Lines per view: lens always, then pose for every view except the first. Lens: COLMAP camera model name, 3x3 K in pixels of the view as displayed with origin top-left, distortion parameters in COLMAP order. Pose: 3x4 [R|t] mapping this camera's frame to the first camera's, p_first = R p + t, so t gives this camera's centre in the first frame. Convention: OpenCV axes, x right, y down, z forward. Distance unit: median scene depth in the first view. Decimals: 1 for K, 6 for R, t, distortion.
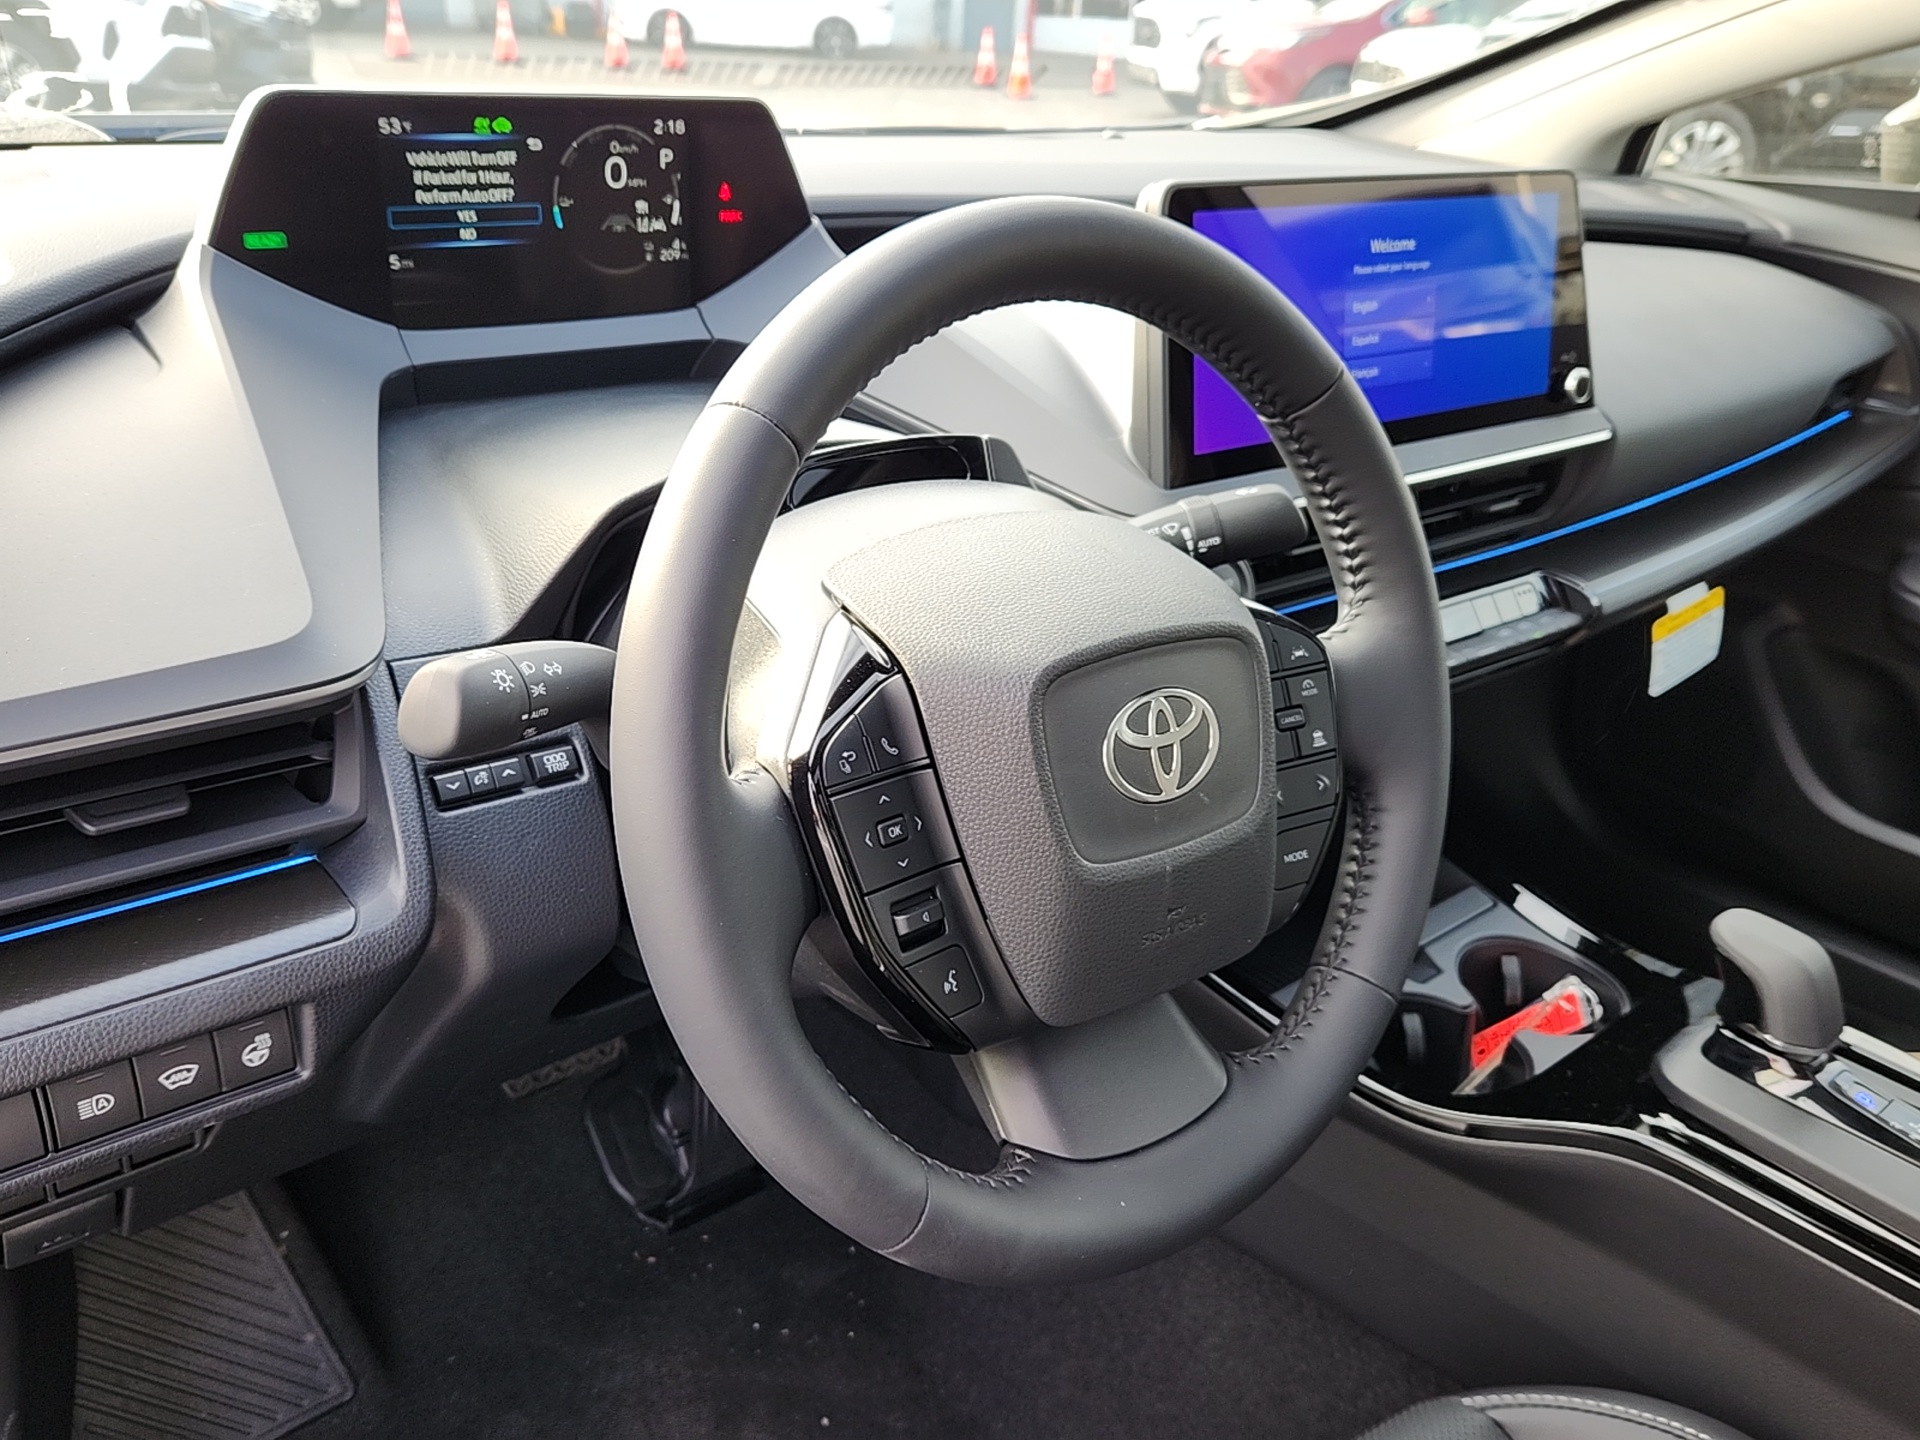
lens RADIAL K [[1511.3, 0, 960.3], [0, 1511.3, 720.7], [0, 0, 1]] dist [0.046250, -0.056395]
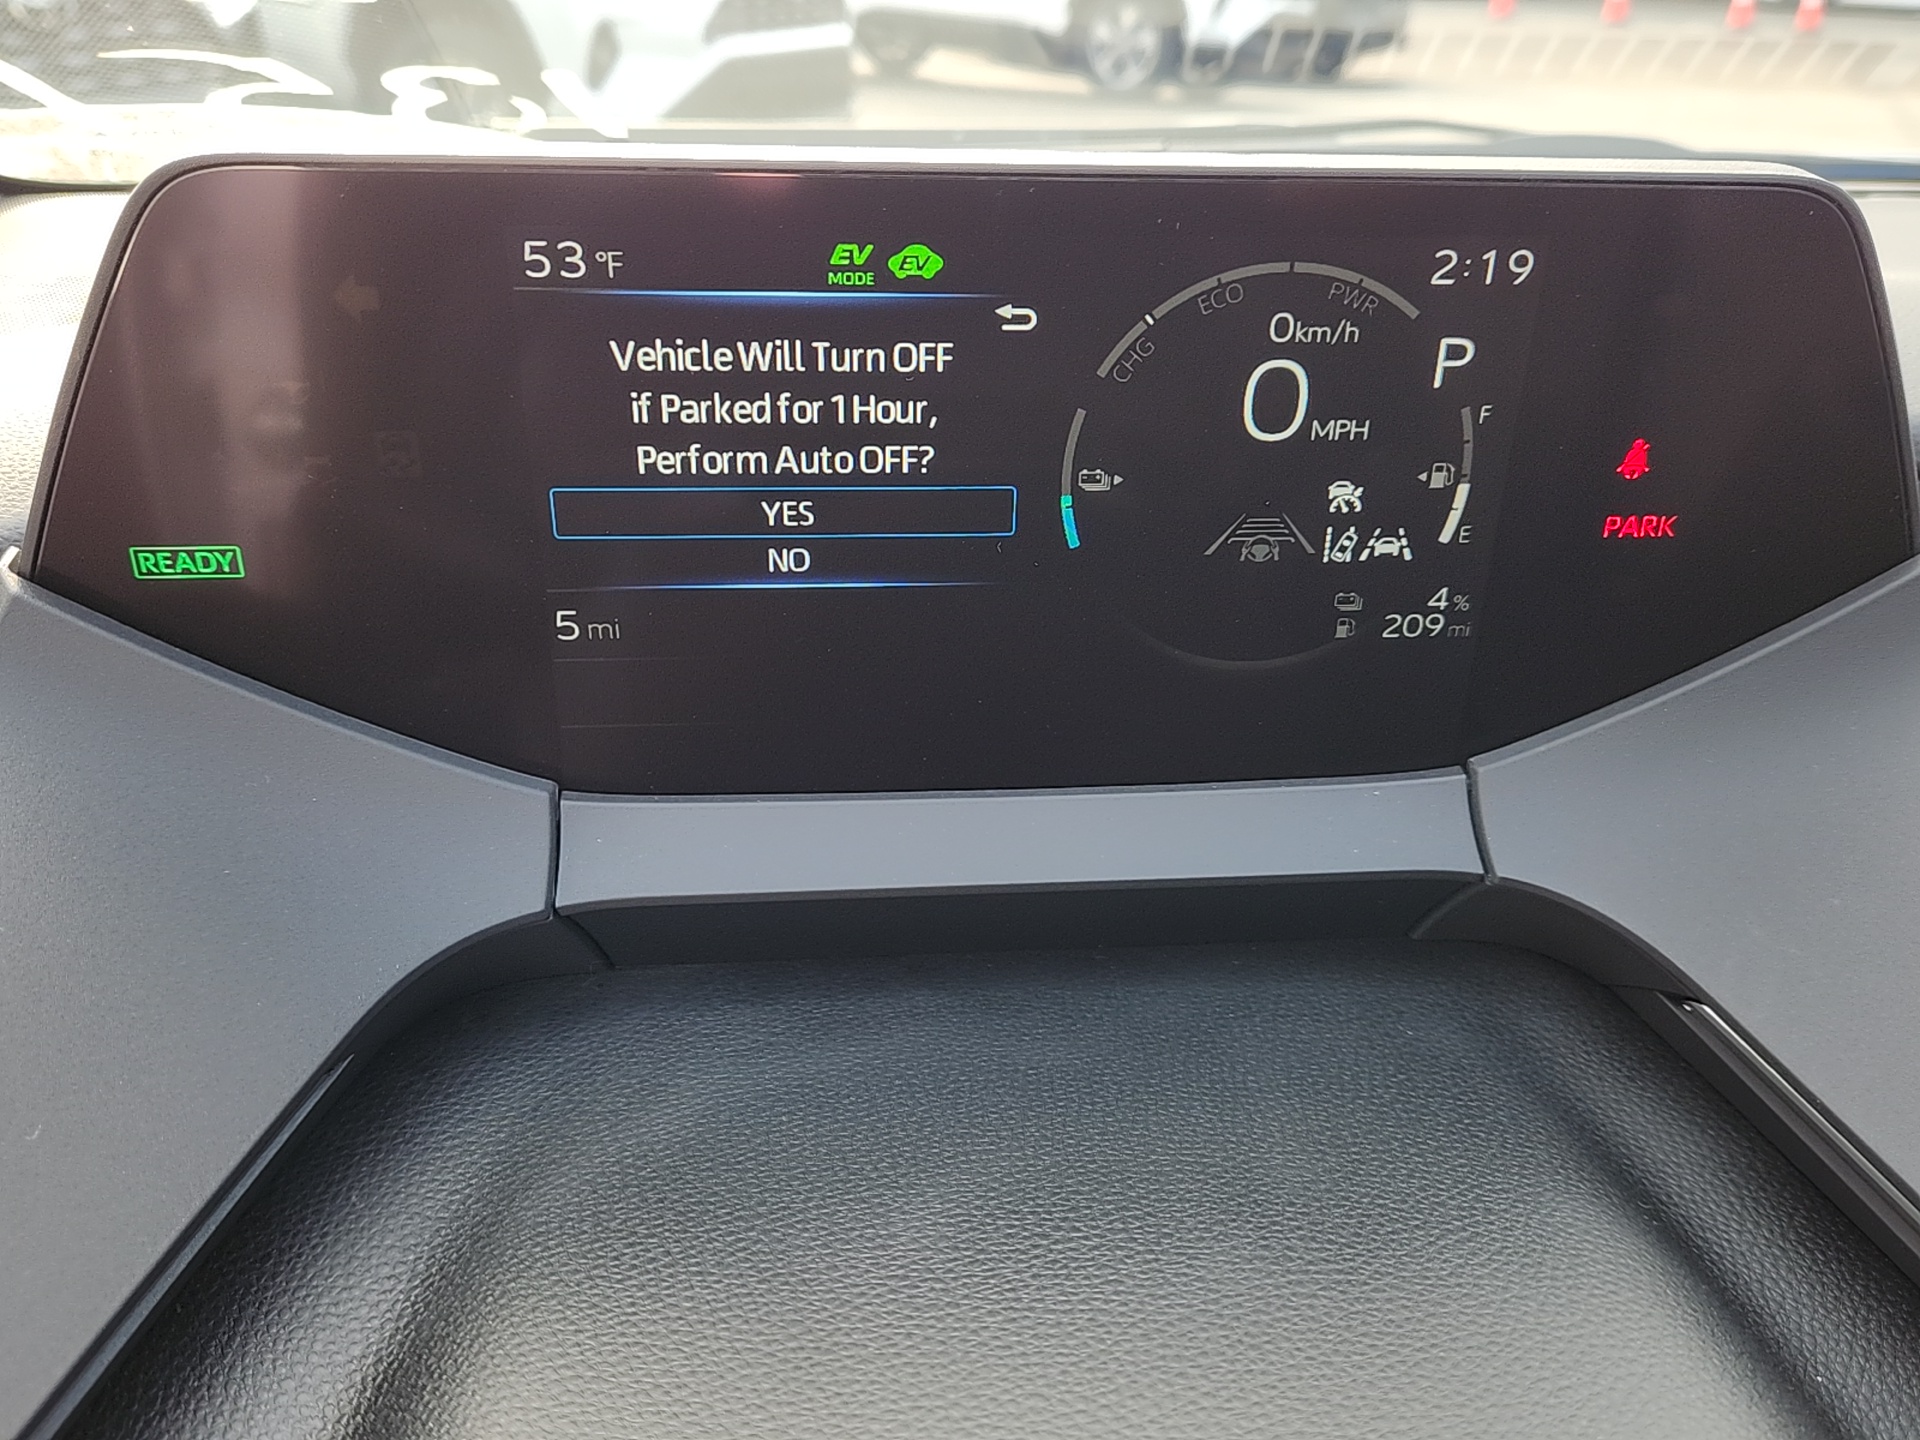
lens RADIAL K [[1511.3, 0, 954.3], [0, 1511.3, 726.4], [0, 0, 1]] dist [0.046250, -0.056395]
pose [[0.815051, 0.216293, -0.537503, -0.096737], [-0.225801, 0.972935, 0.049116, -0.310462], [0.533579, 0.081337, 0.841830, 0.735139]]
